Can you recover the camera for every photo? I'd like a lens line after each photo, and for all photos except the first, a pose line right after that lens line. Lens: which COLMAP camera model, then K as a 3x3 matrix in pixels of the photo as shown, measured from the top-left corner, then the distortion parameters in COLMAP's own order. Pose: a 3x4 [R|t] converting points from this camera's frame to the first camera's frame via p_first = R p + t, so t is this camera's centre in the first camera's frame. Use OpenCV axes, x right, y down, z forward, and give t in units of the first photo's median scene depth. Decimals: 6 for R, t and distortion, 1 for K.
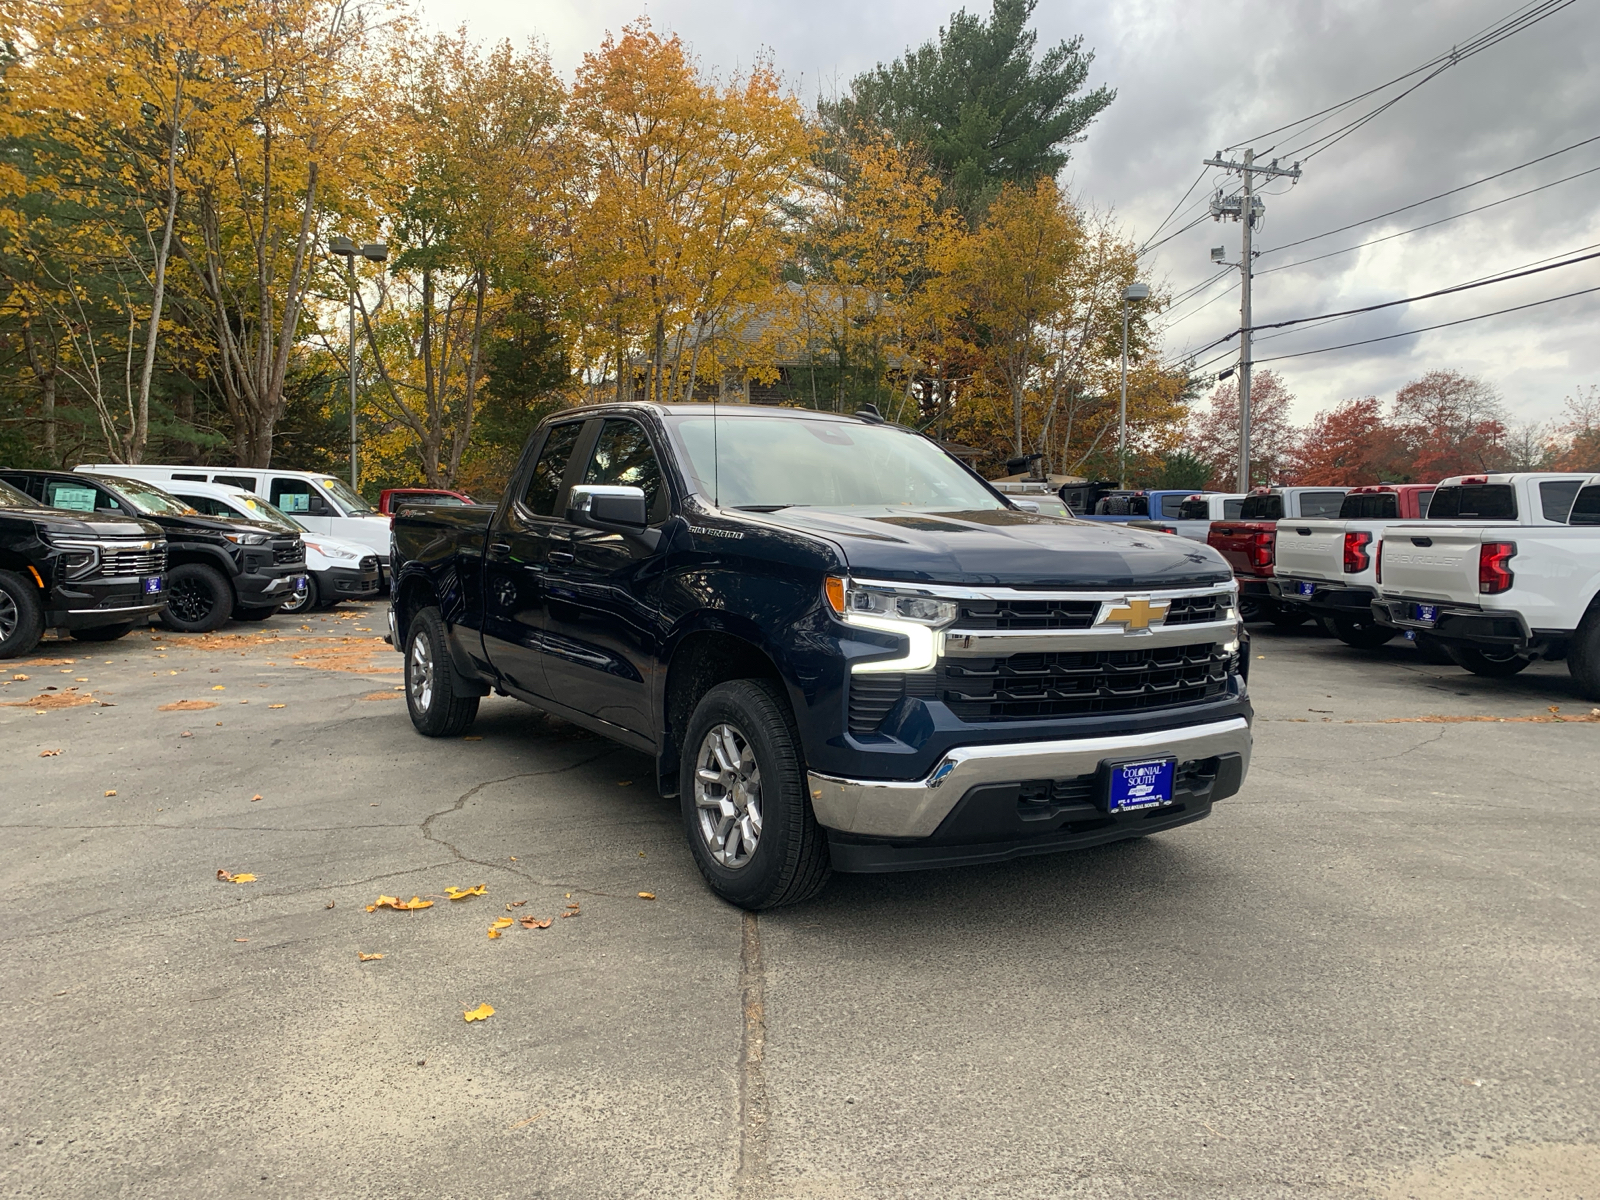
lens RADIAL K [[1195.3, 0, 786.7], [0, 1195.3, 594.1], [0, 0, 1]] dist [0.022244, -0.021113]
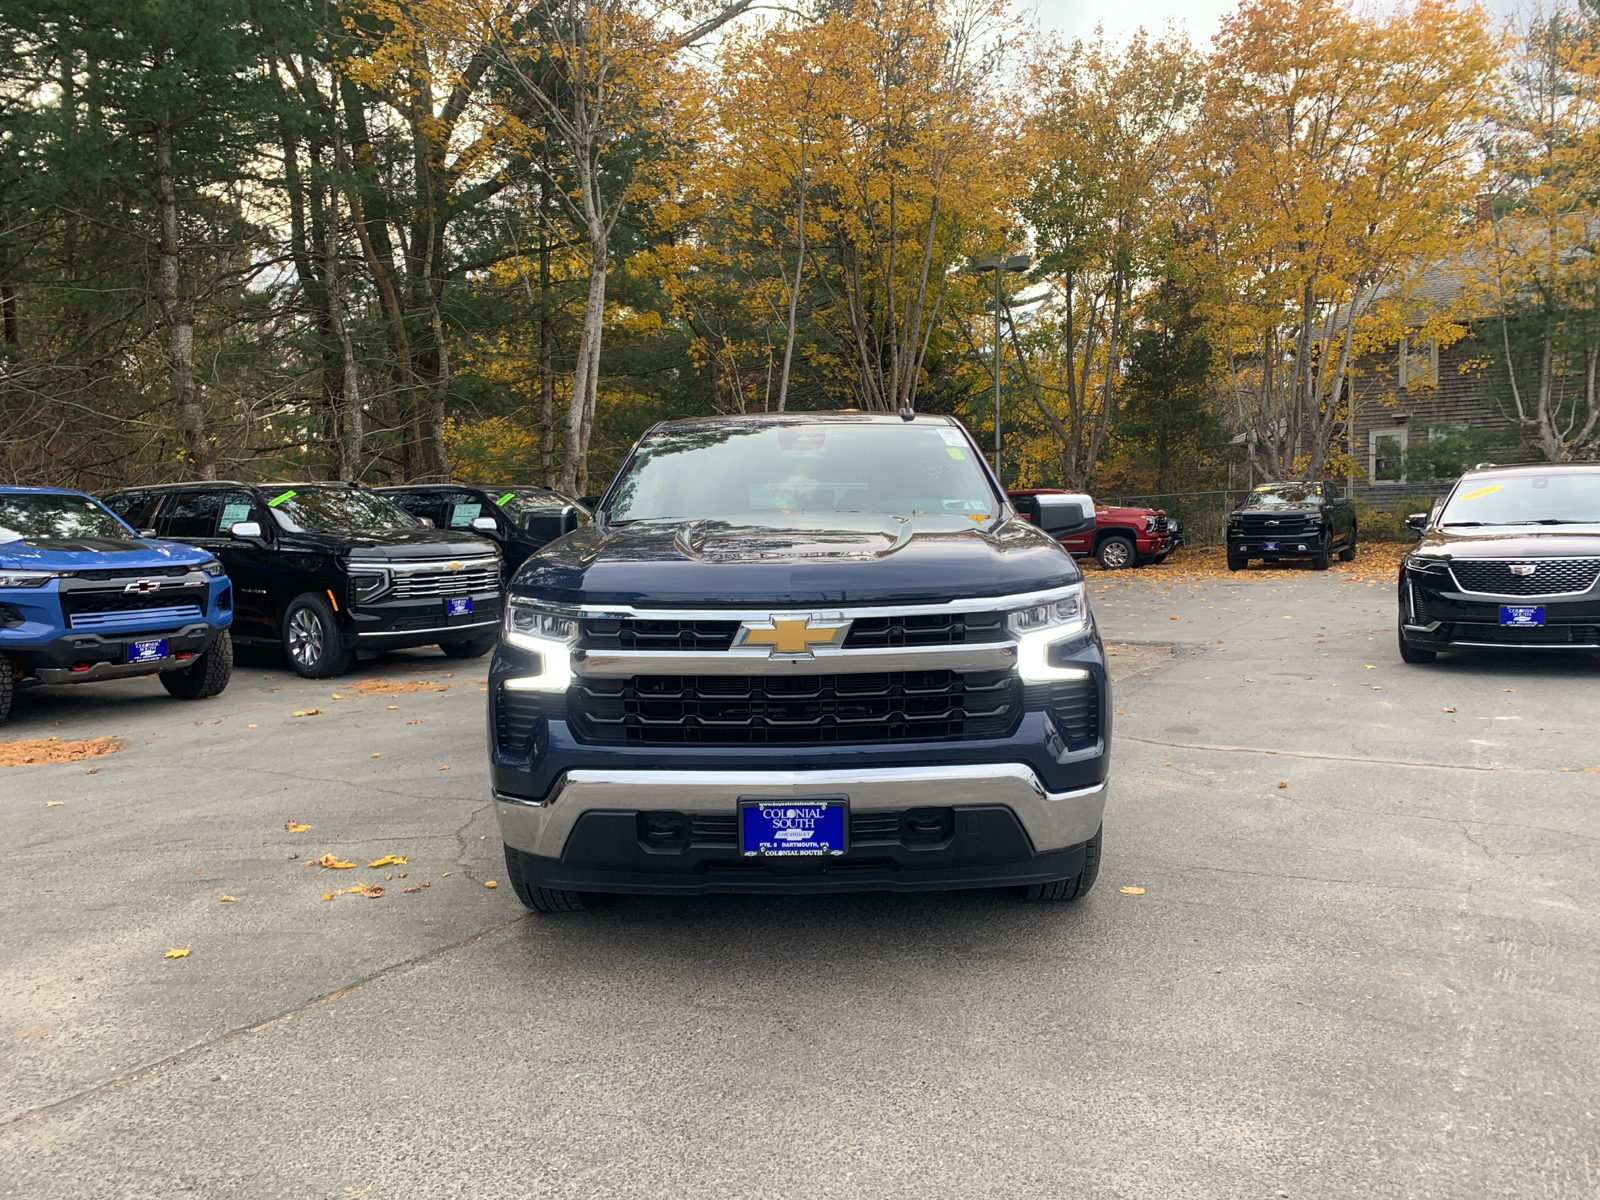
lens RADIAL K [[1195.3, 0, 795.5], [0, 1195.3, 569.2], [0, 0, 1]] dist [0.022244, -0.021113]
pose [[0.832521, -0.010931, -0.553886, 0.809284], [0.003110, 0.999882, -0.015057, -0.019234], [0.553985, 0.010813, 0.832456, 0.271501]]
